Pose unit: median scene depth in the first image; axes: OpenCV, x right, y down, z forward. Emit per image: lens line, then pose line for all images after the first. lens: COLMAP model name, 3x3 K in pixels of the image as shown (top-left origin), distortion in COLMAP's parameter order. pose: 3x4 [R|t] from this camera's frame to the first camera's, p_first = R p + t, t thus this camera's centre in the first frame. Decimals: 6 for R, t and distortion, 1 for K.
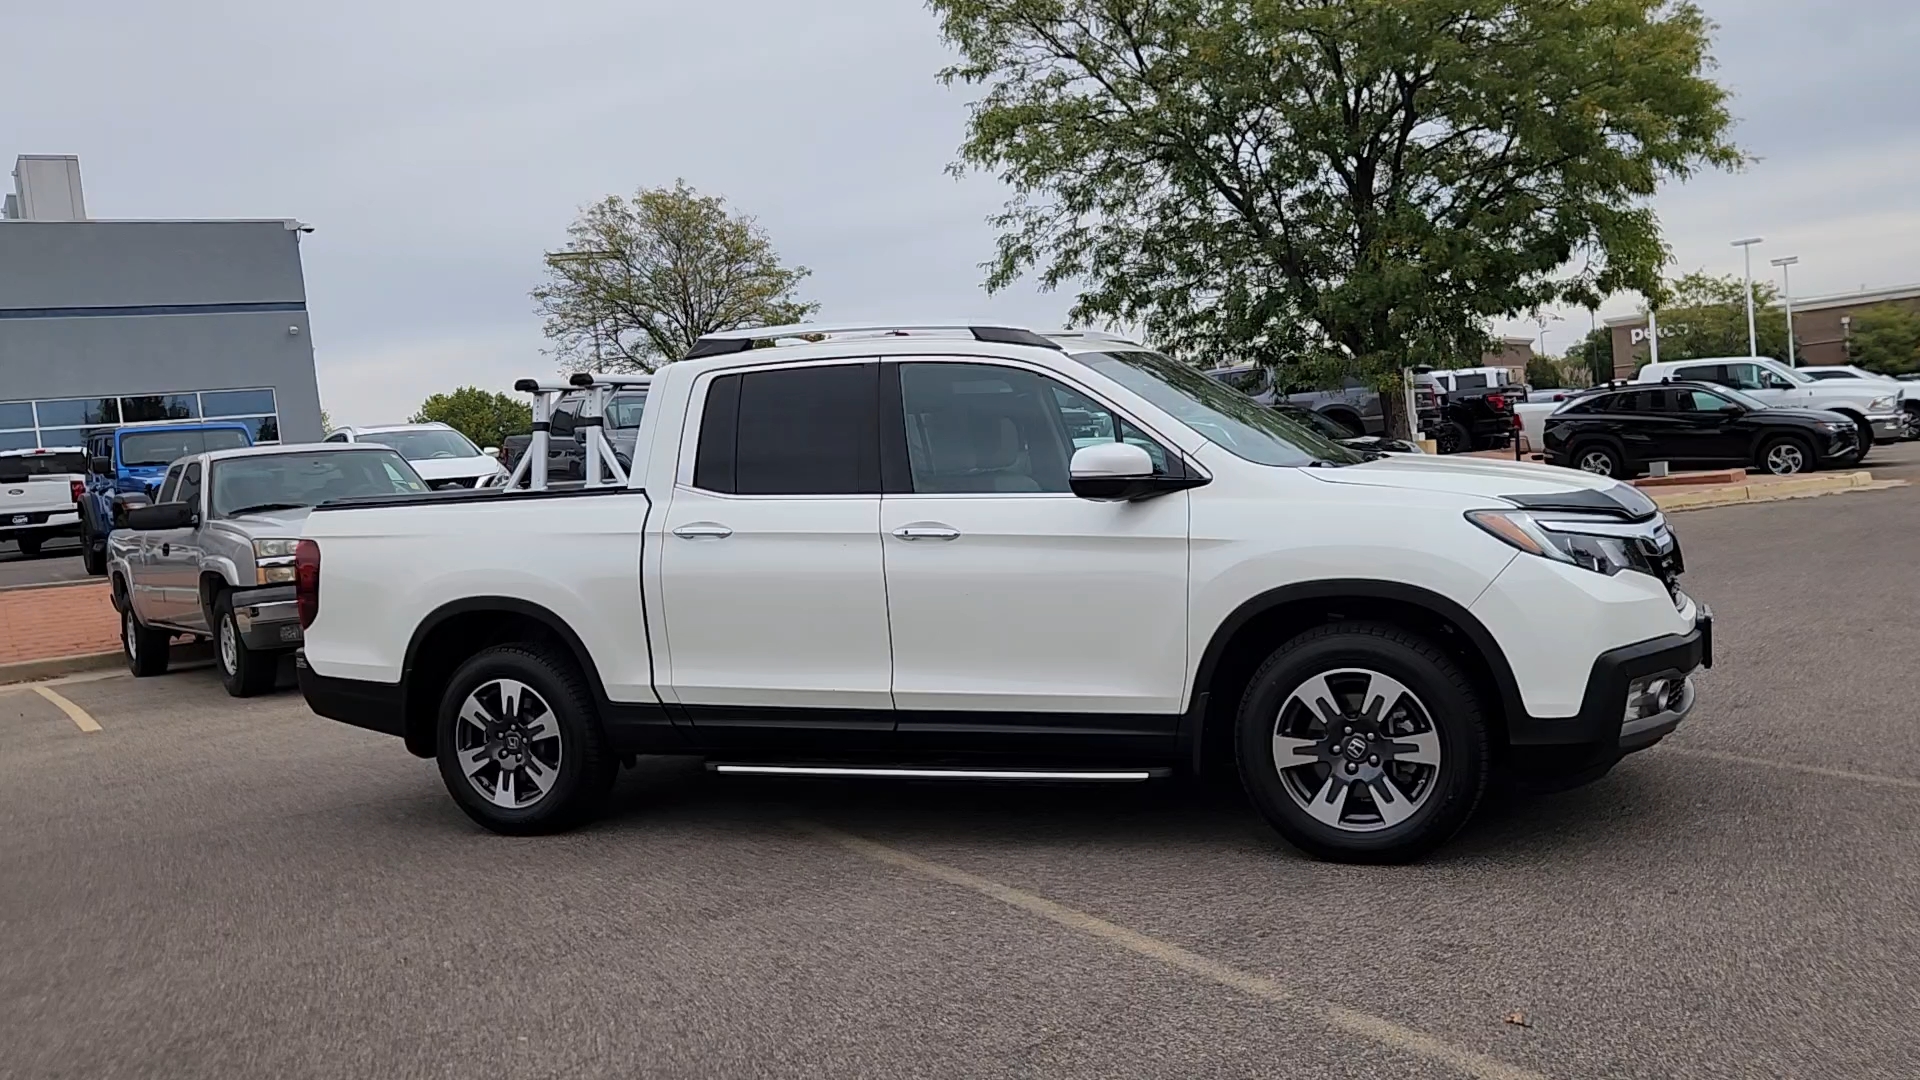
lens RADIAL K [[1627.0, 0, 946.3], [0, 1627.0, 539.4], [0, 0, 1]] dist [0.034953, -0.020965]
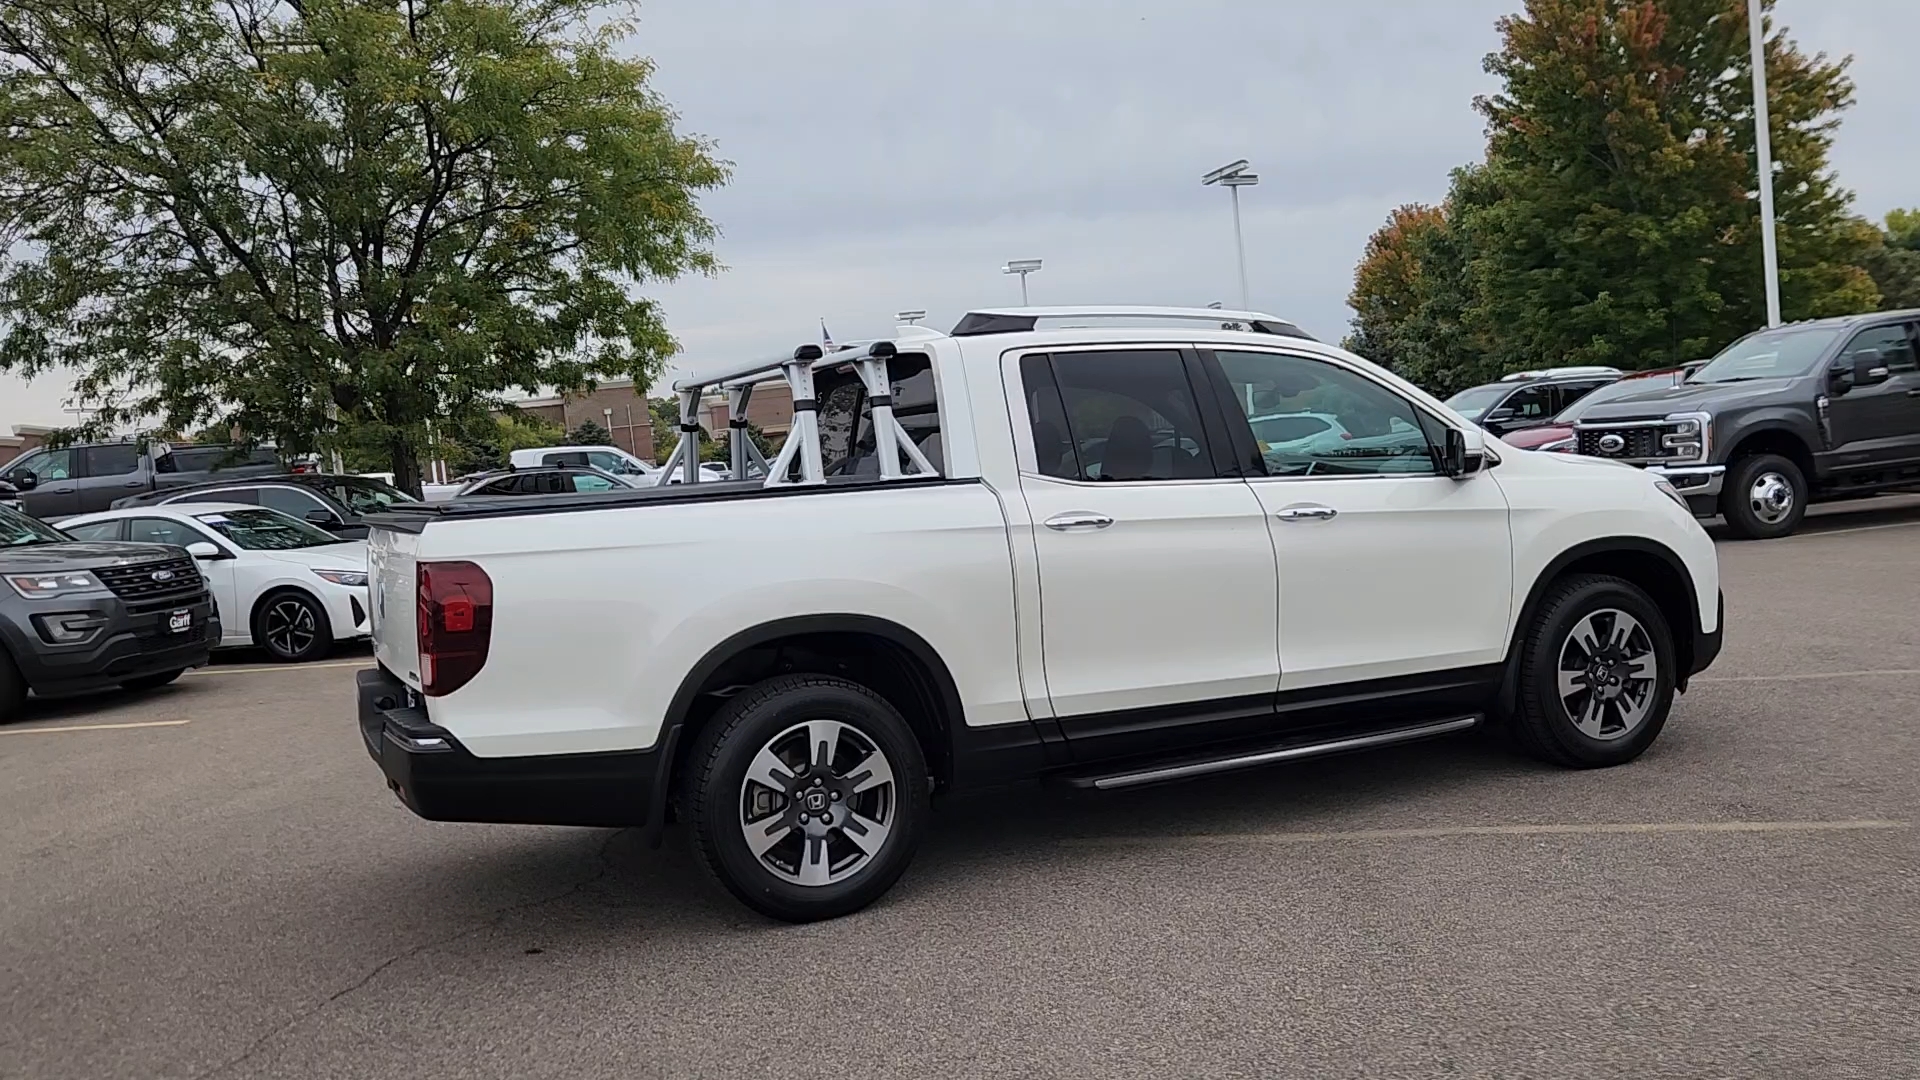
lens RADIAL K [[1627.0, 0, 944.7], [0, 1627.0, 539.9], [0, 0, 1]] dist [0.034953, -0.020965]
pose [[0.668900, -0.015840, 0.743183, -0.840077], [0.063274, 0.997358, -0.035692, 0.031624], [-0.740654, 0.070899, 0.668135, 0.434111]]
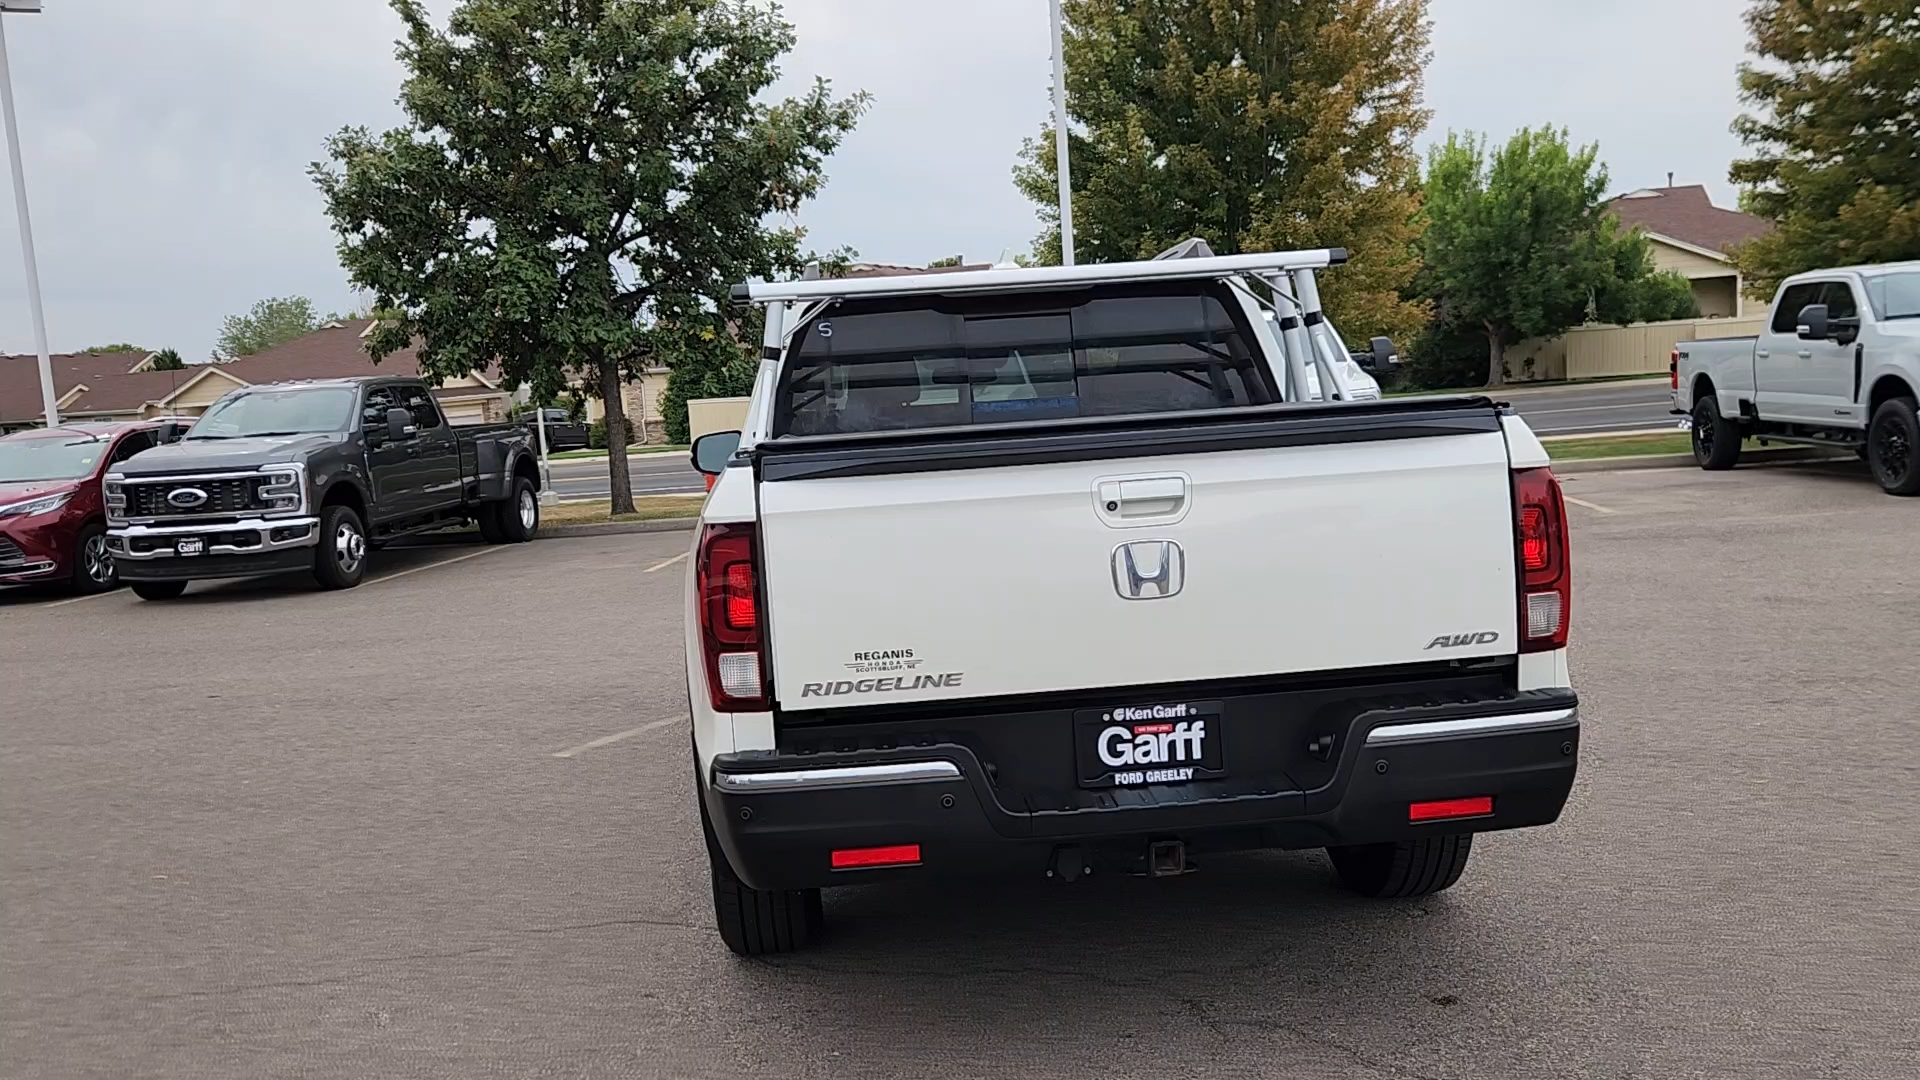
lens RADIAL K [[1627.0, 0, 946.2], [0, 1627.0, 545.4], [0, 0, 1]] dist [0.034953, -0.020965]
pose [[-0.470110, 0.027248, 0.882187, -0.832789], [0.146175, 0.988124, 0.047376, -0.030013], [-0.870419, 0.151226, -0.468510, 1.556115]]
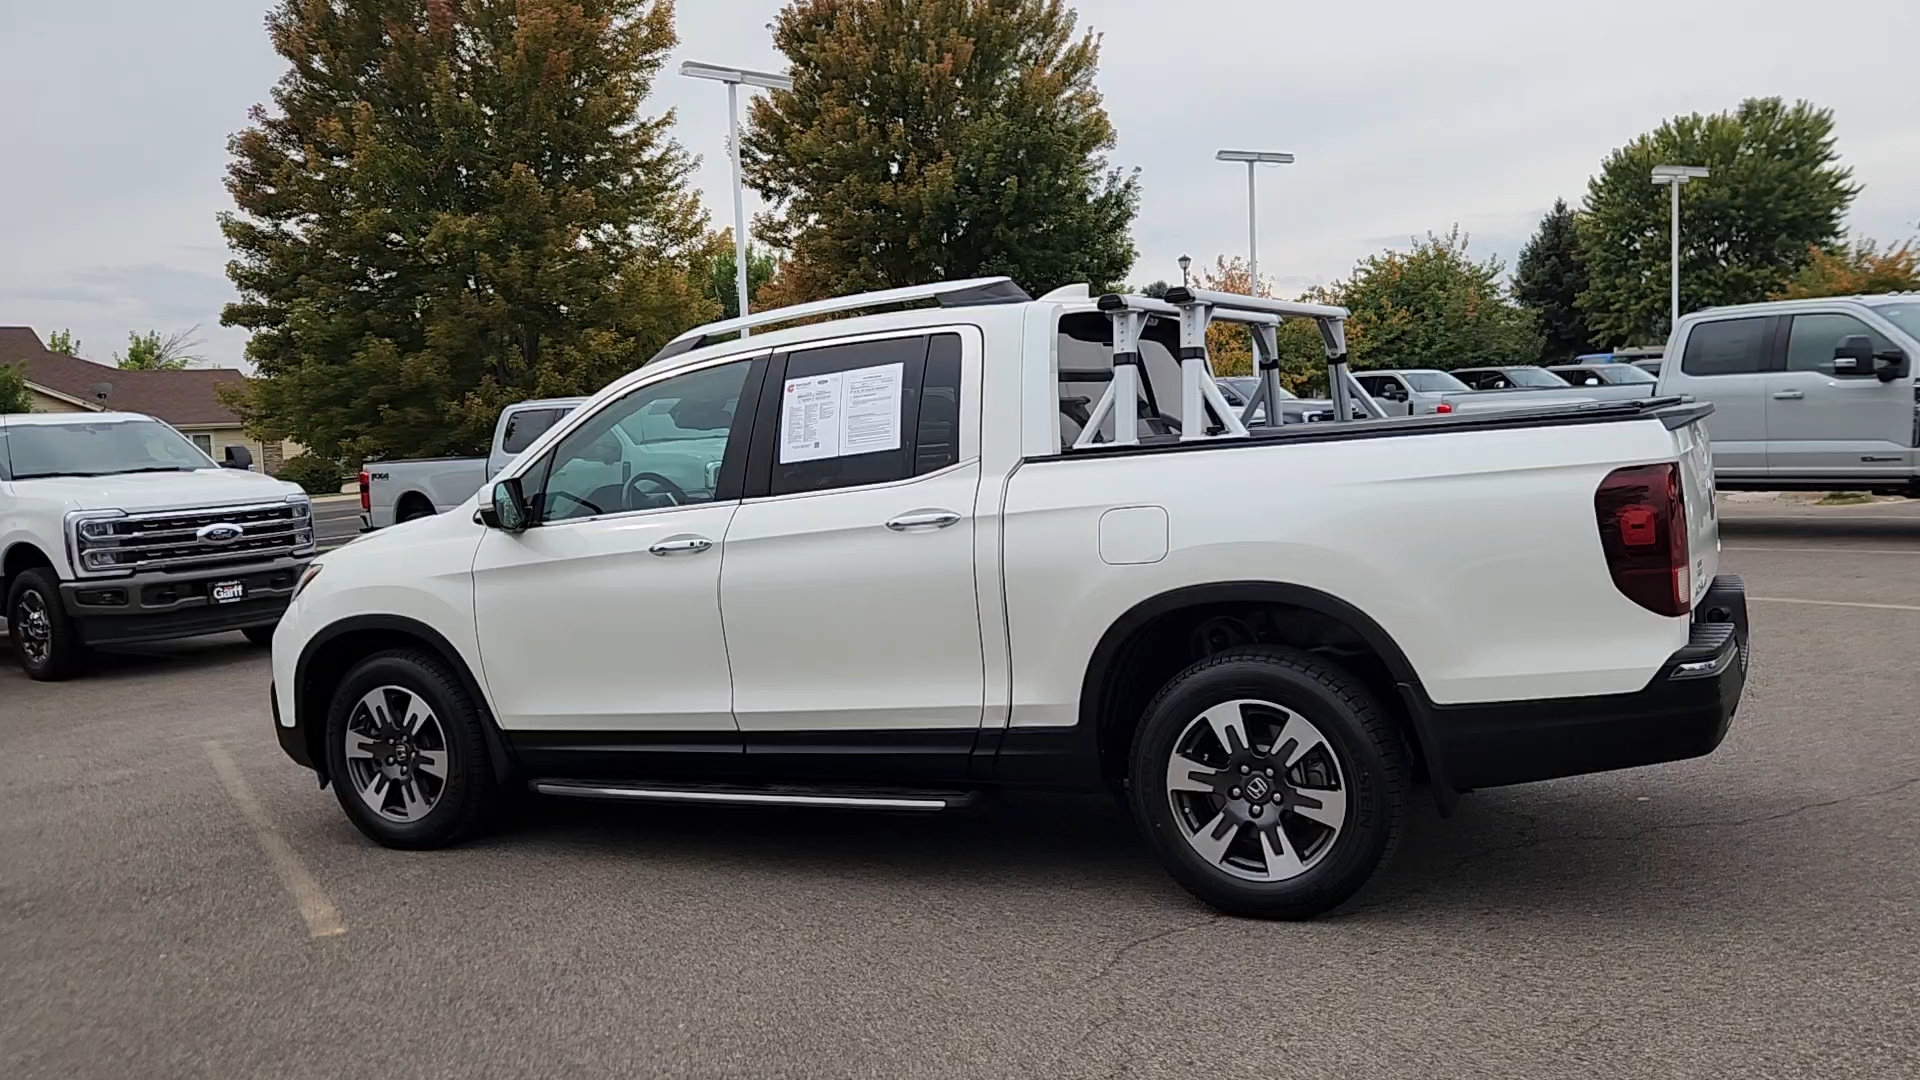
lens RADIAL K [[1627.0, 0, 946.3], [0, 1627.0, 536.9], [0, 0, 1]] dist [0.034953, -0.020965]
pose [[-0.987756, 0.138763, 0.071290, -0.082147], [0.145997, 0.983264, 0.108984, -0.107802], [-0.054974, 0.118058, -0.991484, 2.046021]]
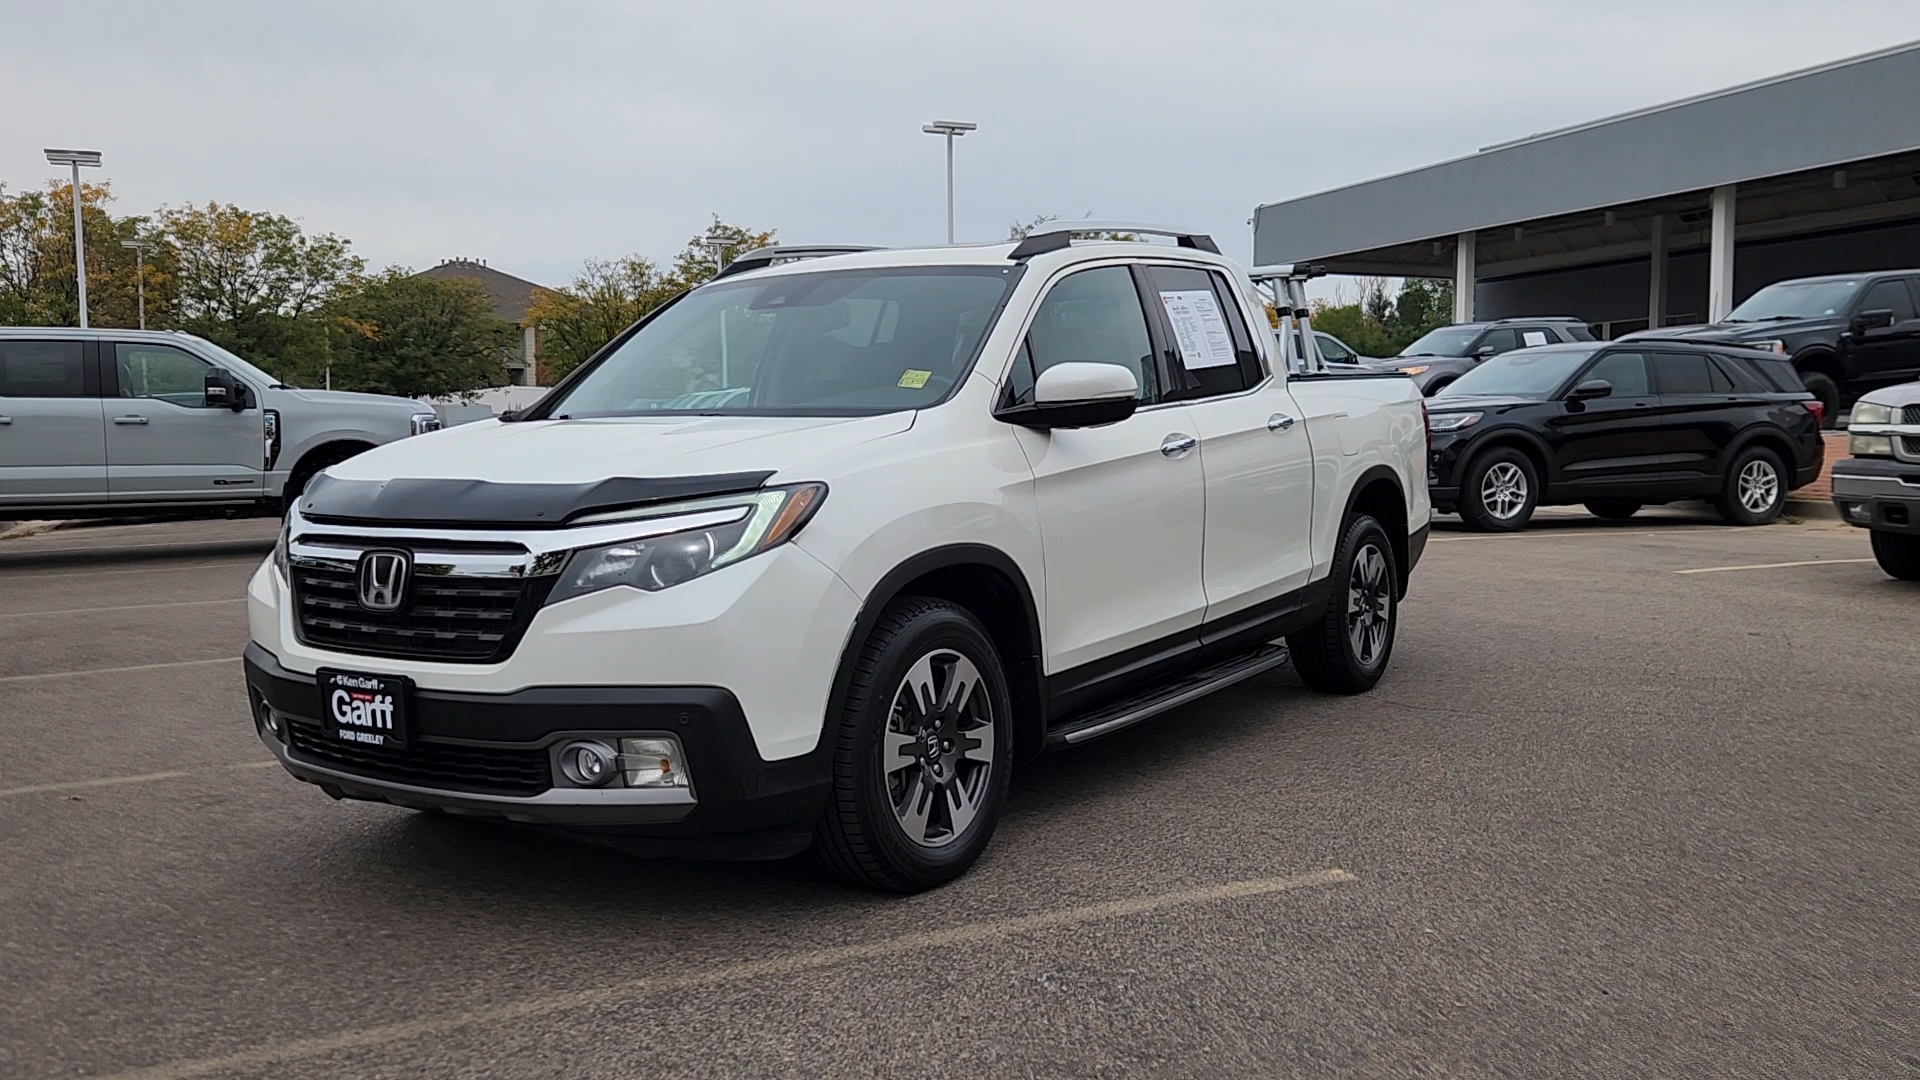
lens RADIAL K [[1627.0, 0, 940.1], [0, 1627.0, 544.6], [0, 0, 1]] dist [0.034953, -0.020965]
pose [[-0.169063, 0.163772, -0.971904, 0.981761], [-0.017303, 0.985453, 0.169065, -0.120024], [0.985453, 0.045399, -0.163770, 1.214884]]
